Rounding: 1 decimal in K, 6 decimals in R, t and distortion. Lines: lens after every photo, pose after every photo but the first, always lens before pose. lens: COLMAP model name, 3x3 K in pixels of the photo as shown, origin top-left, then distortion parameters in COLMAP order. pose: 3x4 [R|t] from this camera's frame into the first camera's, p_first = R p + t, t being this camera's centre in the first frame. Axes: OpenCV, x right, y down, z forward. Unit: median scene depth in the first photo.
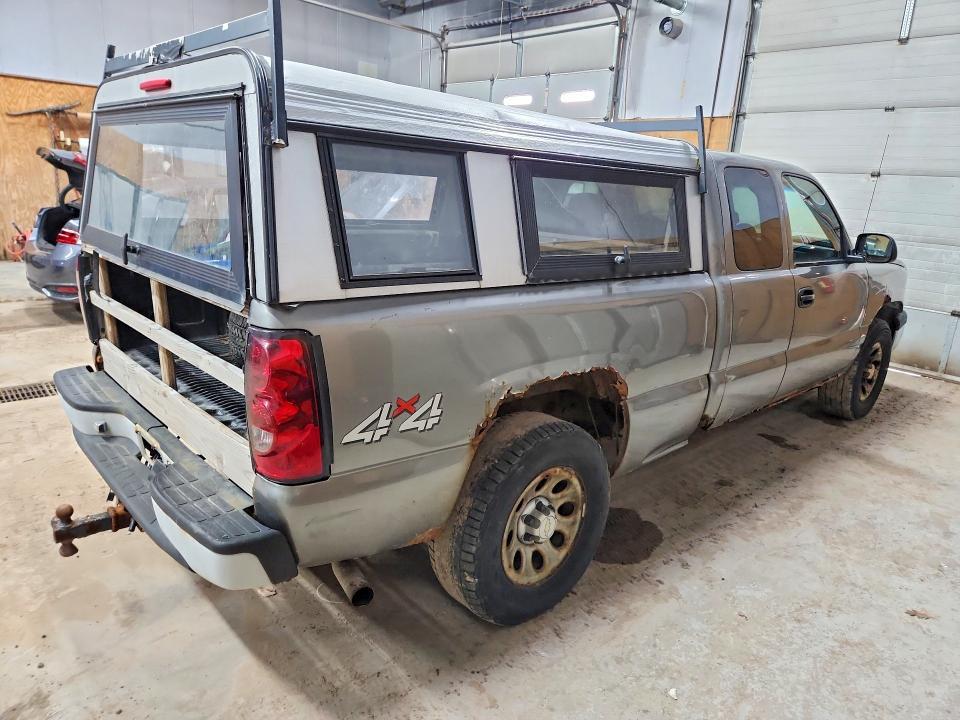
lens RADIAL K [[647.5, 0, 483.9], [0, 647.5, 355.5], [0, 0, 1]] dist [0.080680, -0.067166]
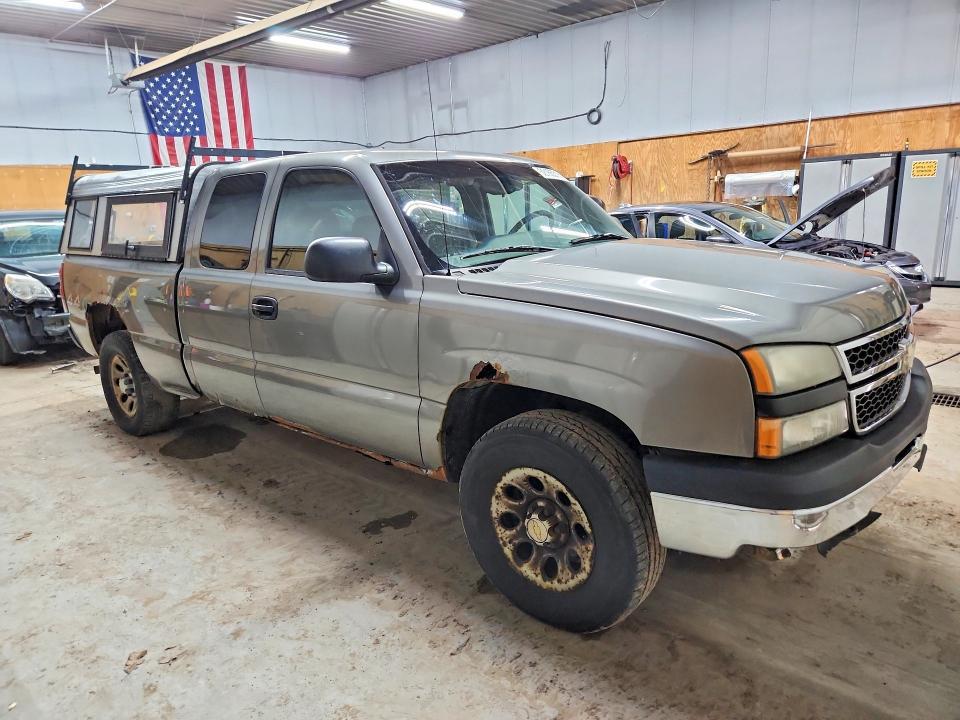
lens RADIAL K [[647.5, 0, 483.9], [0, 647.5, 355.5], [0, 0, 1]] dist [0.080680, -0.067166]
pose [[0.086689, 0.161095, -0.983124, 1.426017], [-0.204735, 0.968656, 0.140672, -0.215053], [0.974971, 0.189086, 0.116953, 1.228305]]
